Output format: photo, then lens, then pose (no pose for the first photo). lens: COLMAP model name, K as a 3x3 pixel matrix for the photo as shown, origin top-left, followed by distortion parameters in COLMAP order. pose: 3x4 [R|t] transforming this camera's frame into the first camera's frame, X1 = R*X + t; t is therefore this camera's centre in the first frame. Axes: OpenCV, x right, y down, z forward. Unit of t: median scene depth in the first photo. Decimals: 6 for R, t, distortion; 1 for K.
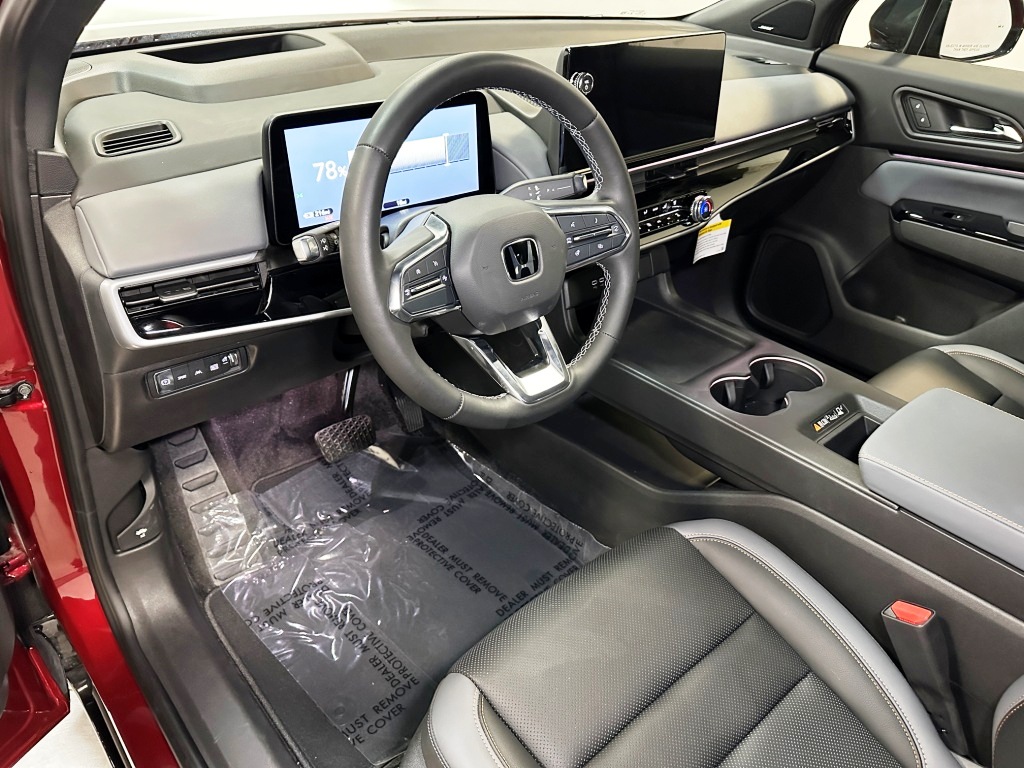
lens RADIAL K [[700.9, 0, 505.2], [0, 700.9, 389.8], [0, 0, 1]] dist [-0.020869, -0.017366]
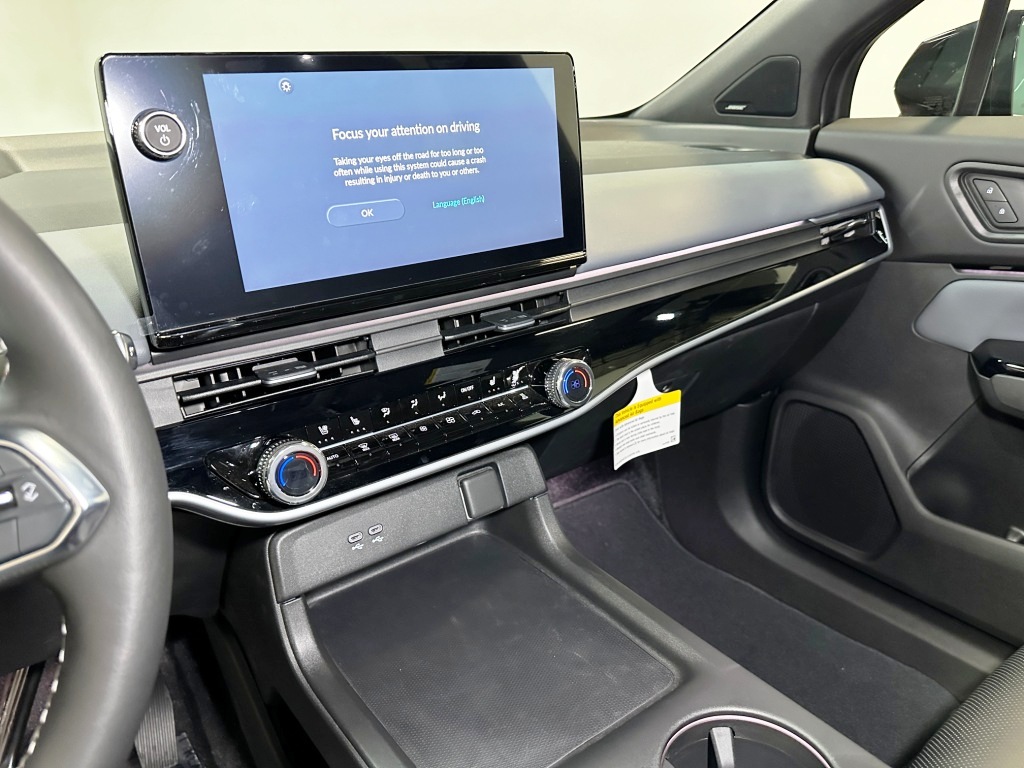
lens RADIAL K [[700.9, 0, 515.4], [0, 700.9, 374.5], [0, 0, 1]] dist [-0.020869, -0.017366]
pose [[0.992776, -0.041922, -0.112417, 0.233052], [0.014524, 0.972070, -0.234242, -0.112180], [0.119097, 0.230918, 0.965657, 0.382591]]
